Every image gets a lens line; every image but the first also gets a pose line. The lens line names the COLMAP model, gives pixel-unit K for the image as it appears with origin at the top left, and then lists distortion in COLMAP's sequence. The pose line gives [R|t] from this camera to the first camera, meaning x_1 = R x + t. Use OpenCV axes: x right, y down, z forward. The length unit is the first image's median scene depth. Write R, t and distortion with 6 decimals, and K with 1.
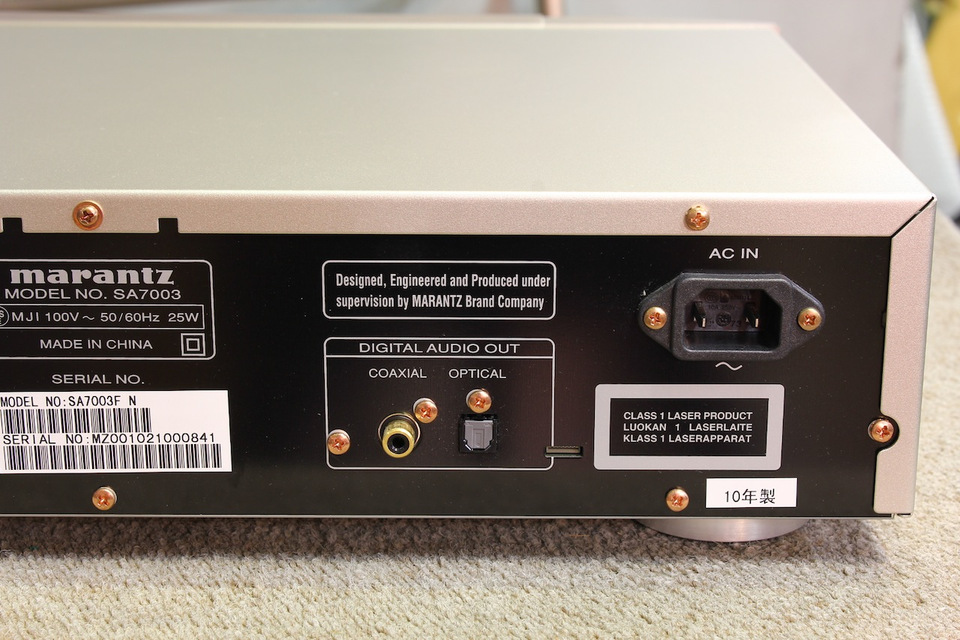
lens RADIAL K [[2069.4, 0, 482.0], [0, 2069.4, 319.1], [0, 0, 1]] dist [0.005721, 0.000000]
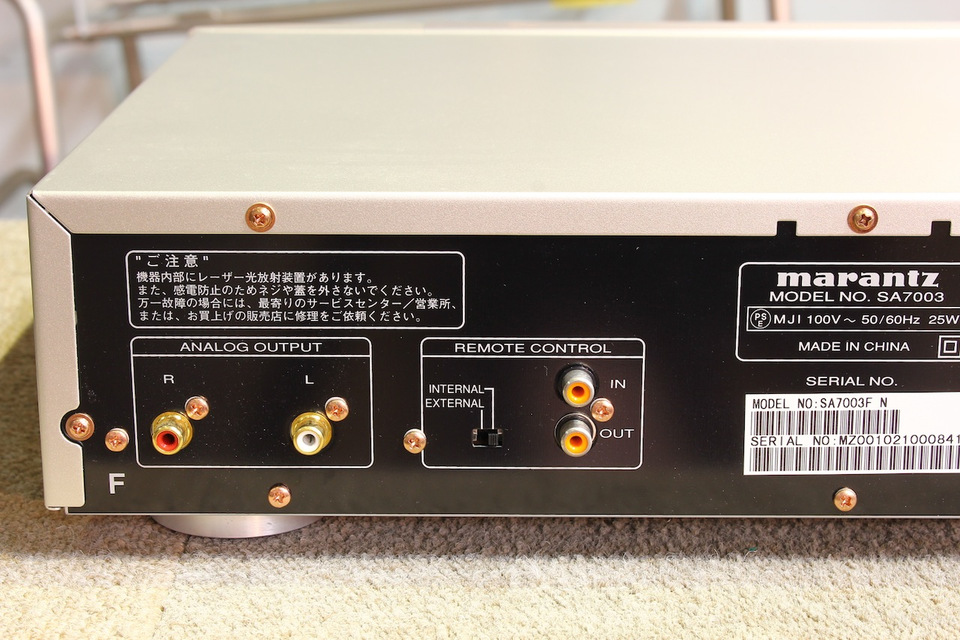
lens RADIAL K [[2069.4, 0, 479.8], [0, 2069.4, 321.1], [0, 0, 1]] dist [0.005721, 0.000000]
pose [[0.999879, -0.002301, -0.015374, -0.348671], [0.002318, 0.999997, 0.001064, -0.001689], [0.015372, -0.001099, 0.999881, -0.009903]]
